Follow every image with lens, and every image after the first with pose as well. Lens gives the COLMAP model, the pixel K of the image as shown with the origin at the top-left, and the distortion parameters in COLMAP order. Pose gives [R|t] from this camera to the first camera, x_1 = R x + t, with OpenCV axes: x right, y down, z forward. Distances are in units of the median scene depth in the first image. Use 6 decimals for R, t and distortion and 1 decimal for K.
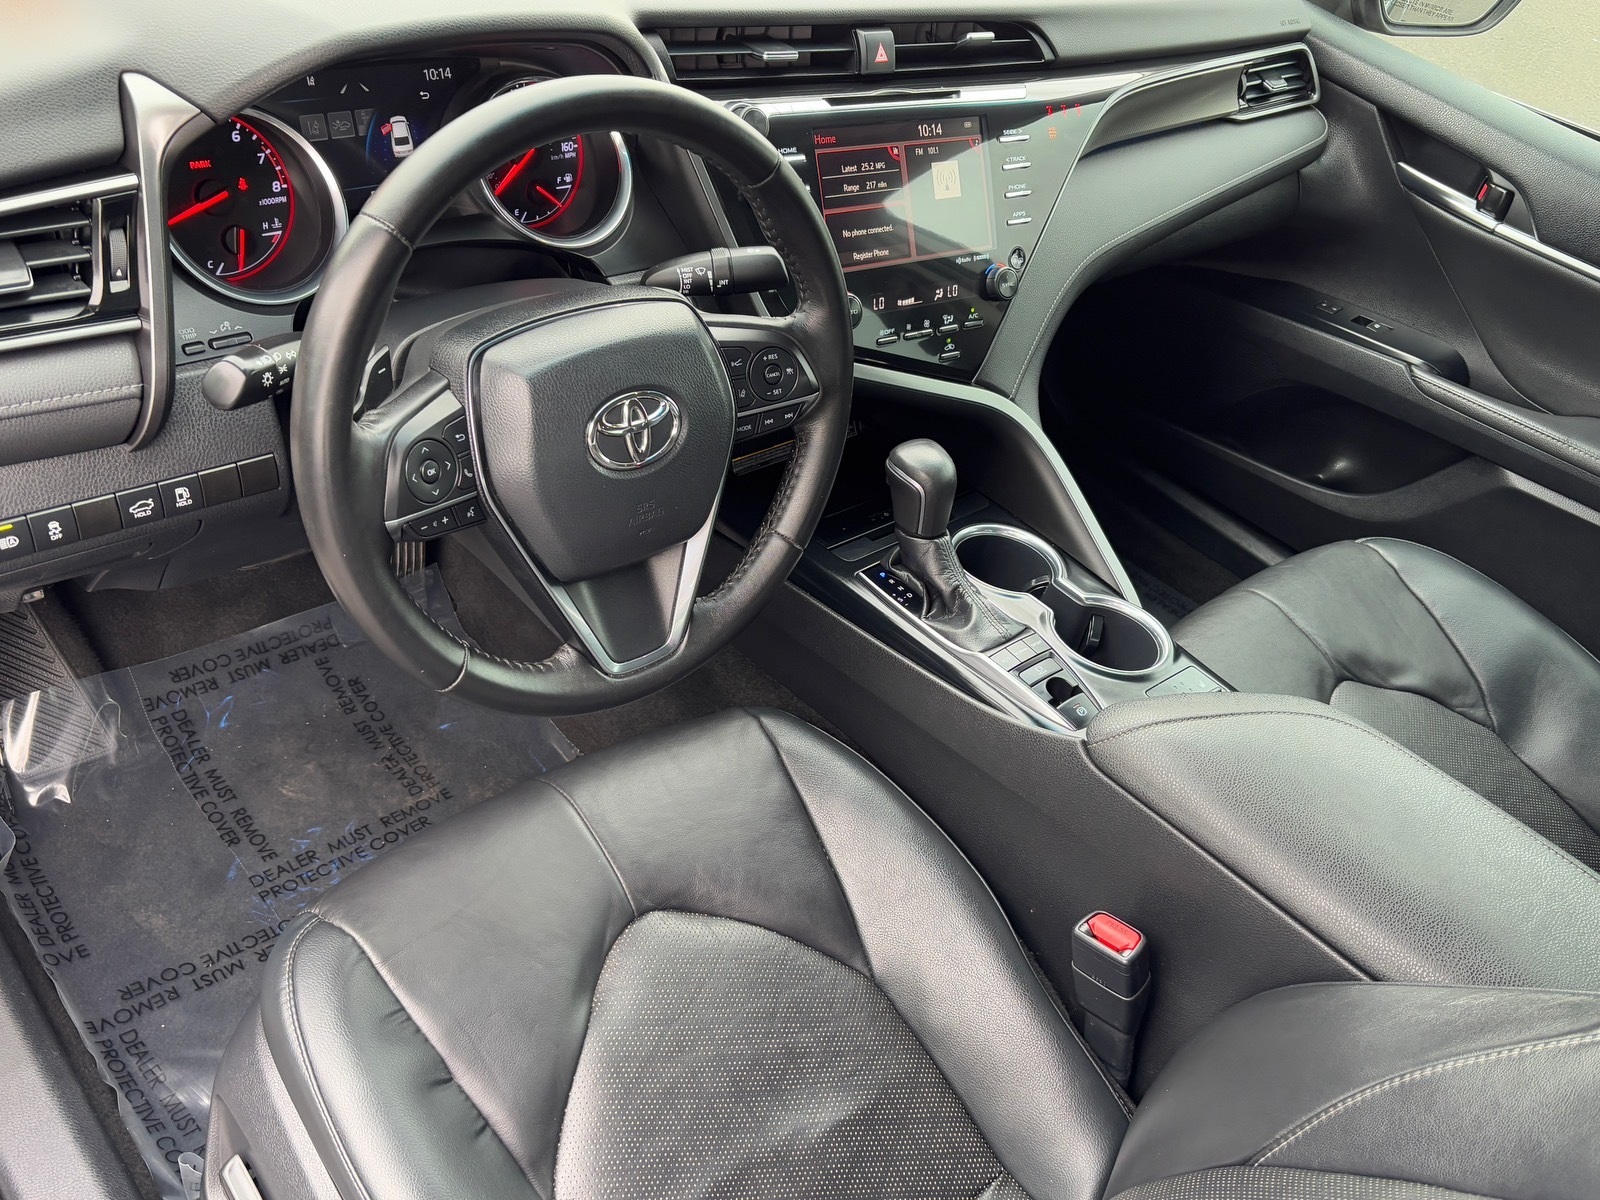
lens RADIAL K [[1381.5, 0, 793.8], [0, 1381.5, 613.9], [0, 0, 1]] dist [0.052695, -0.127542]
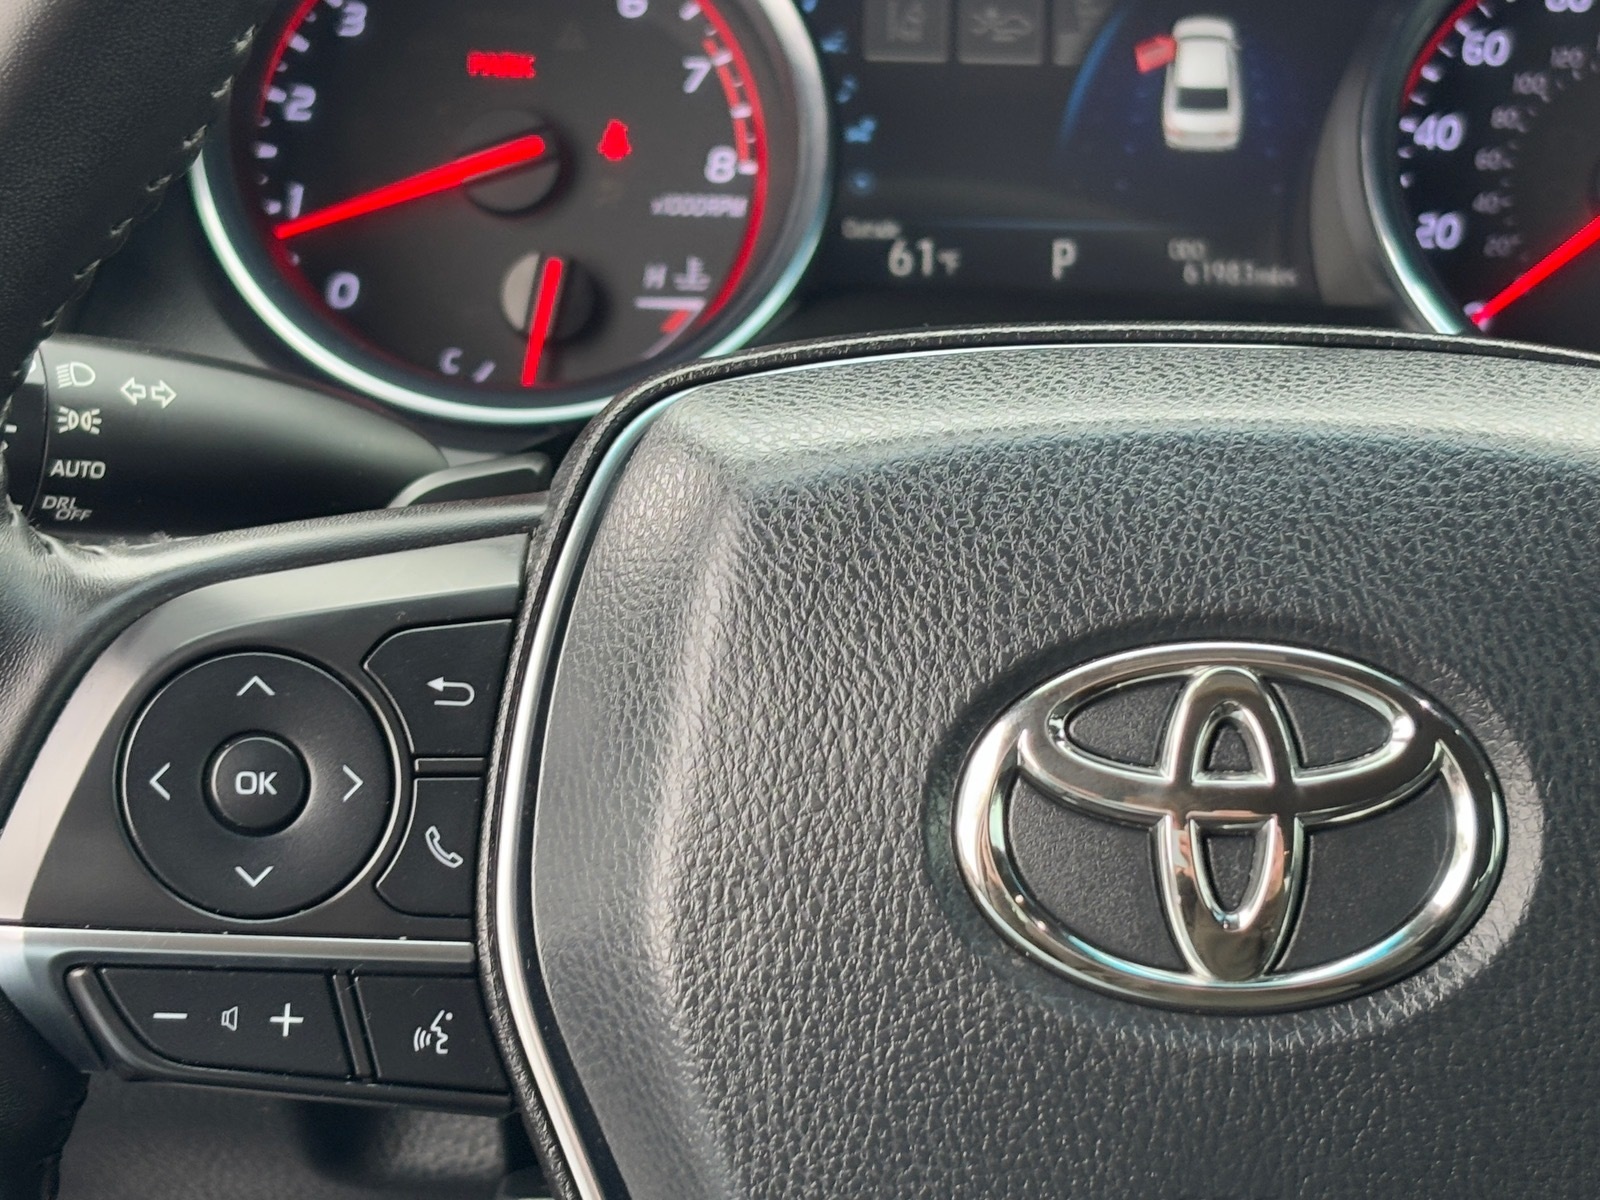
lens RADIAL K [[3490.0, 0, 749.6], [0, 3490.0, 658.1], [0, 0, 1]] dist [0.207643, -1.264745]
pose [[0.743101, 0.056147, -0.666820, 0.133259], [-0.336923, 0.892348, -0.300329, 0.019607], [0.578173, 0.447842, 0.682022, 0.432175]]
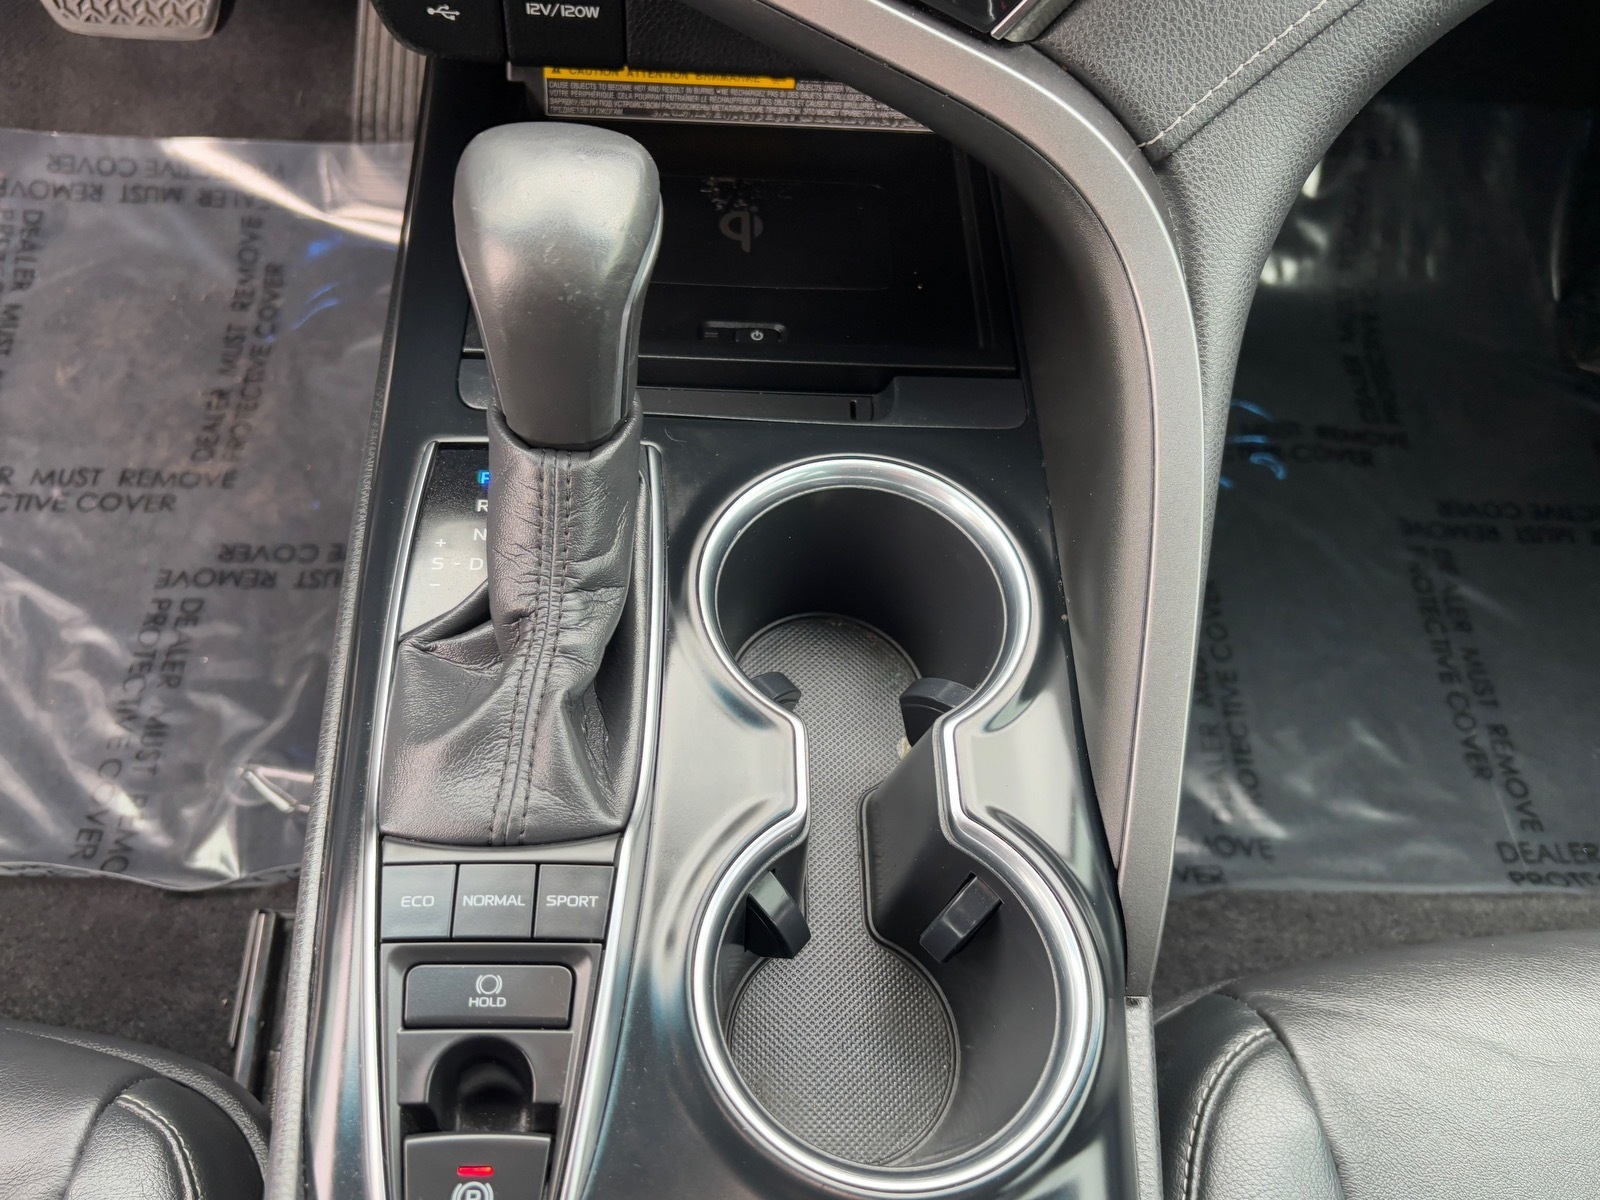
lens RADIAL K [[1304.5, 0, 789.2], [0, 1304.5, 606.9], [0, 0, 1]] dist [0.003729, 0.004127]
pose [[0.758779, 0.484425, -0.435415, 0.306560], [-0.361465, 0.869272, 0.337206, -0.150067], [0.541845, -0.098478, 0.834689, 0.782089]]
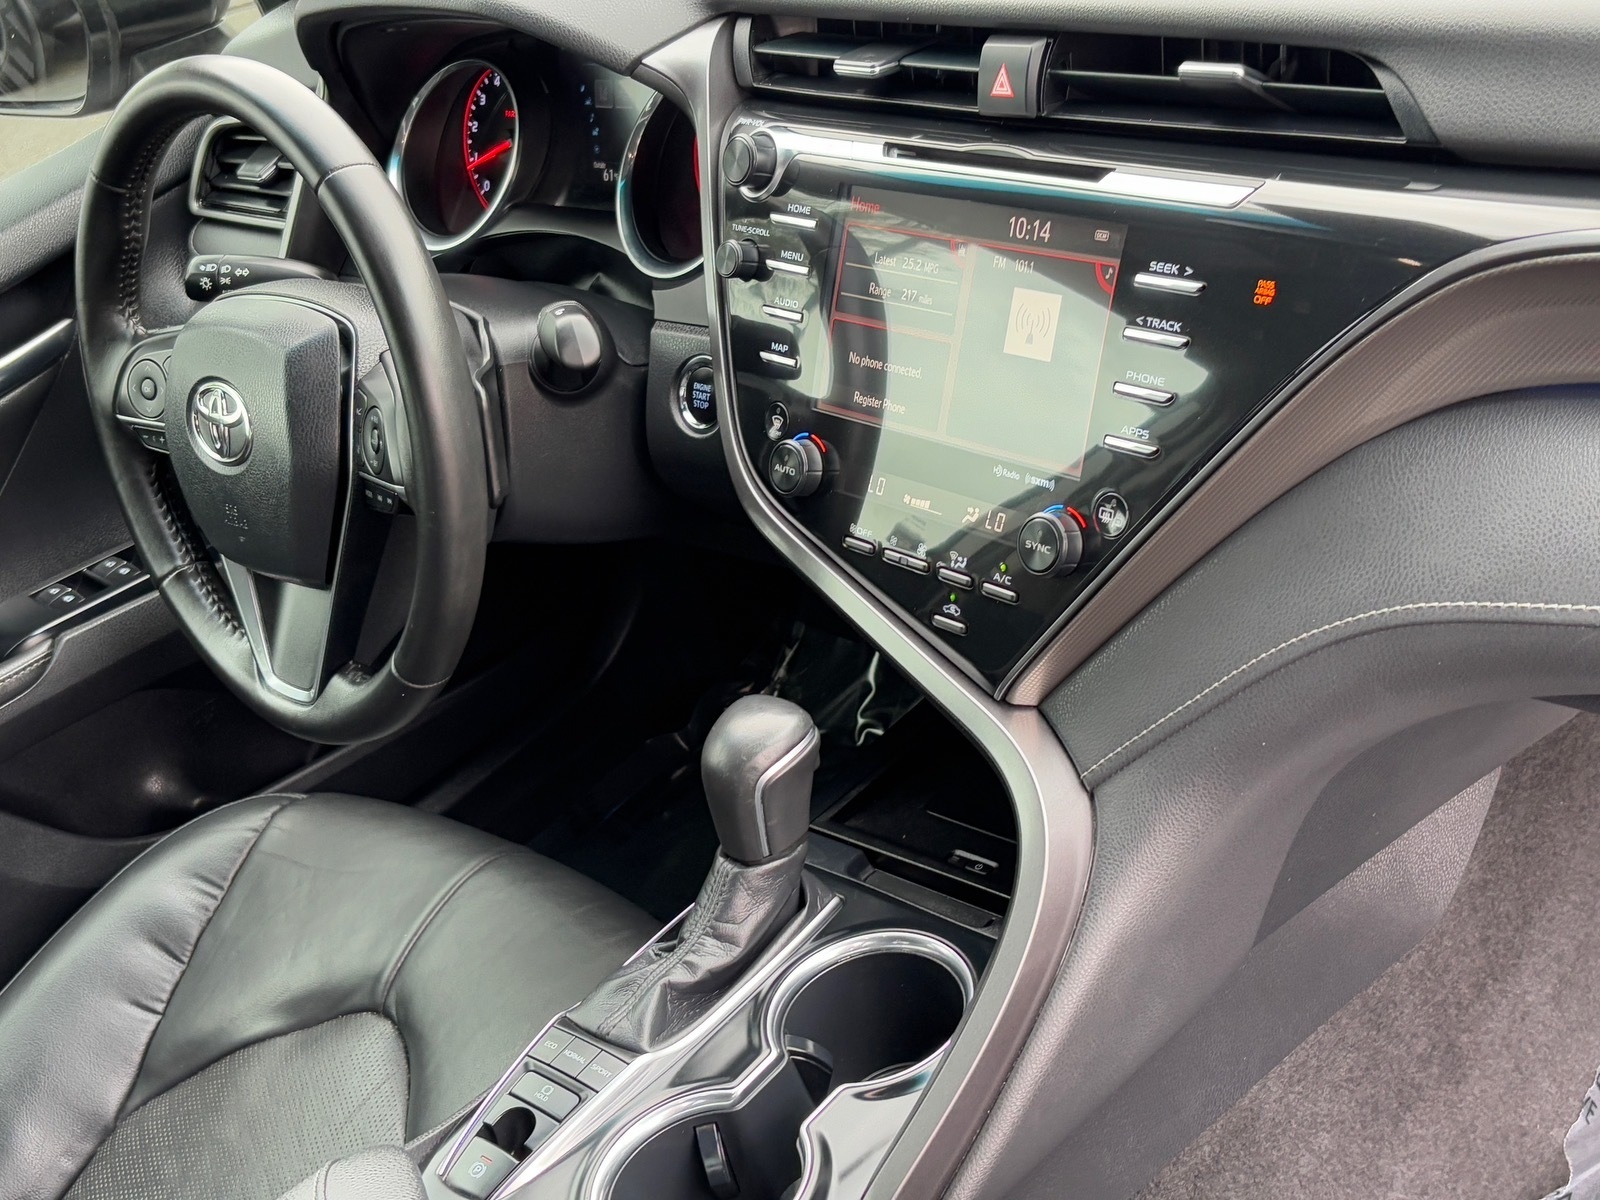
lens RADIAL K [[2034.5, 0, 795.7], [0, 2034.5, 622.2], [0, 0, 1]] dist [0.214884, -0.644412]
pose [[0.042353, 0.342501, -0.938562, 0.918332], [-0.394262, 0.868898, 0.299288, -0.428637], [0.918022, 0.357363, 0.171835, 0.852419]]
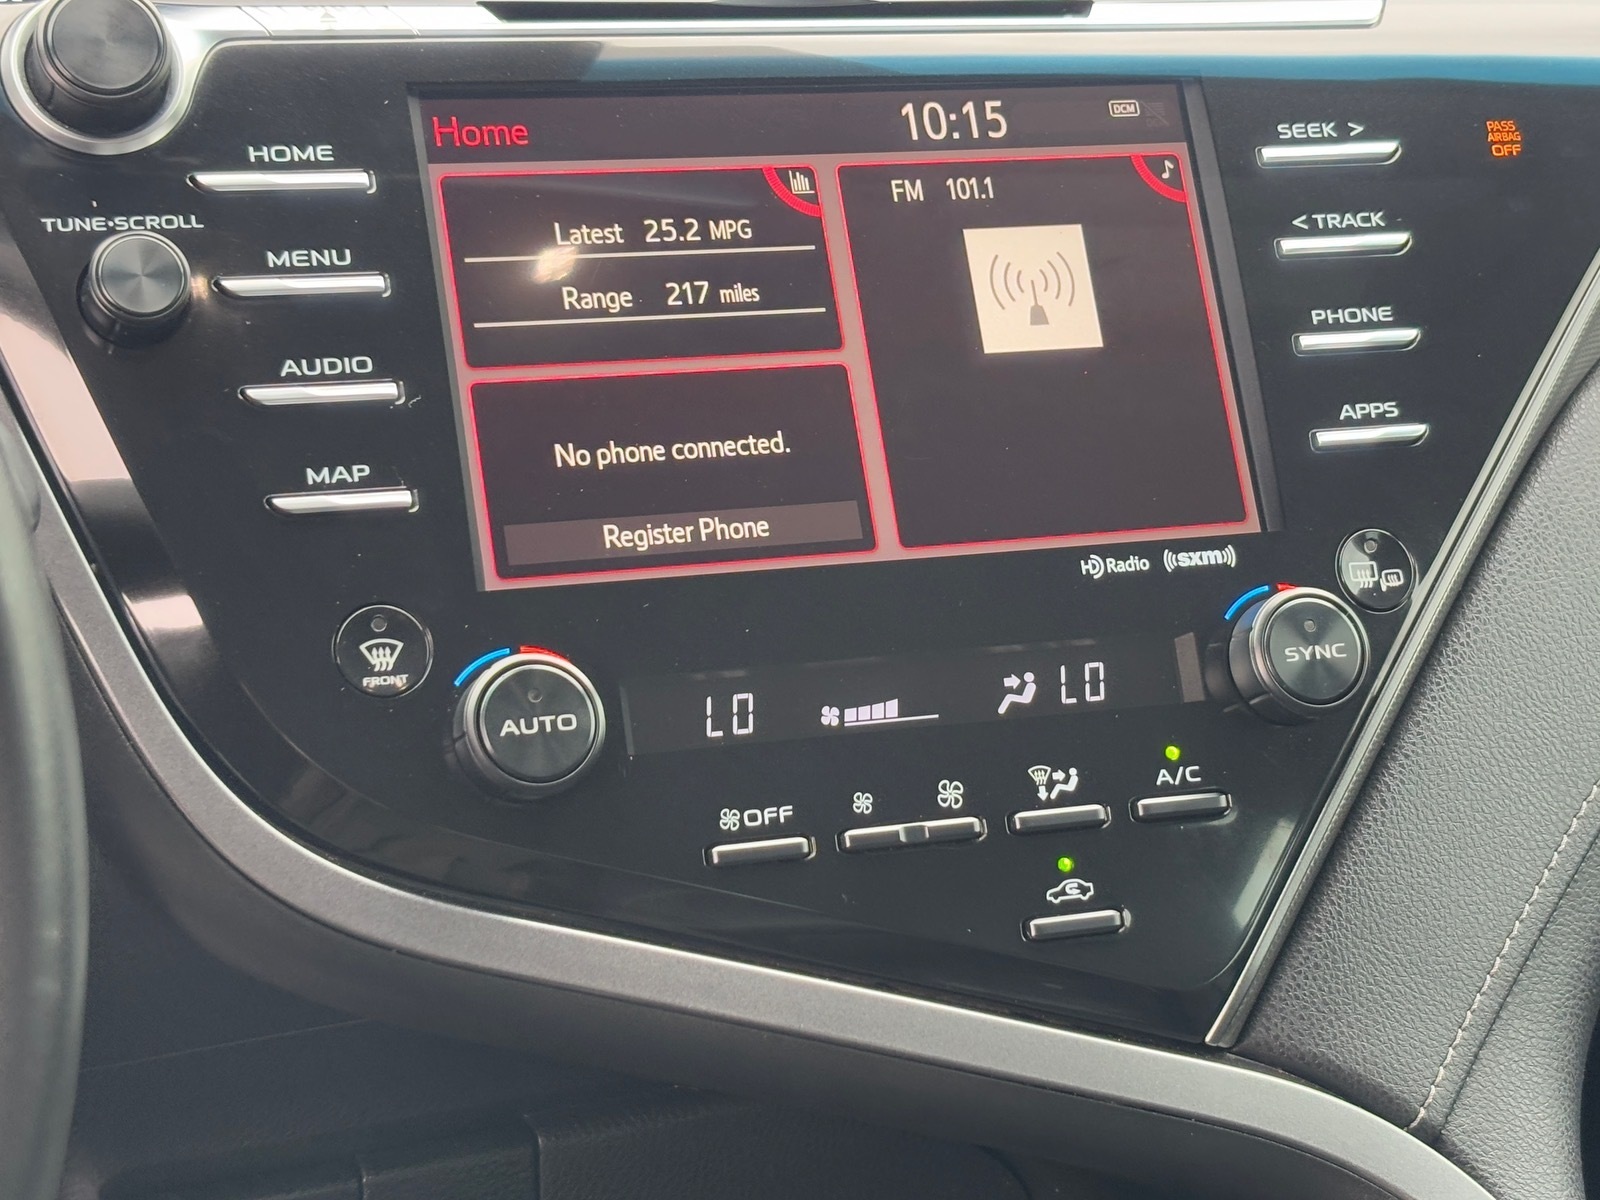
lens RADIAL K [[3008.5, 0, 799.5], [0, 3008.5, 594.0], [0, 0, 1]] dist [0.274242, -1.233141]
pose [[0.954110, -0.072236, -0.290614, 0.241299], [-0.051035, 0.917049, -0.395496, -0.025466], [0.295076, 0.392178, 0.871279, 0.518104]]
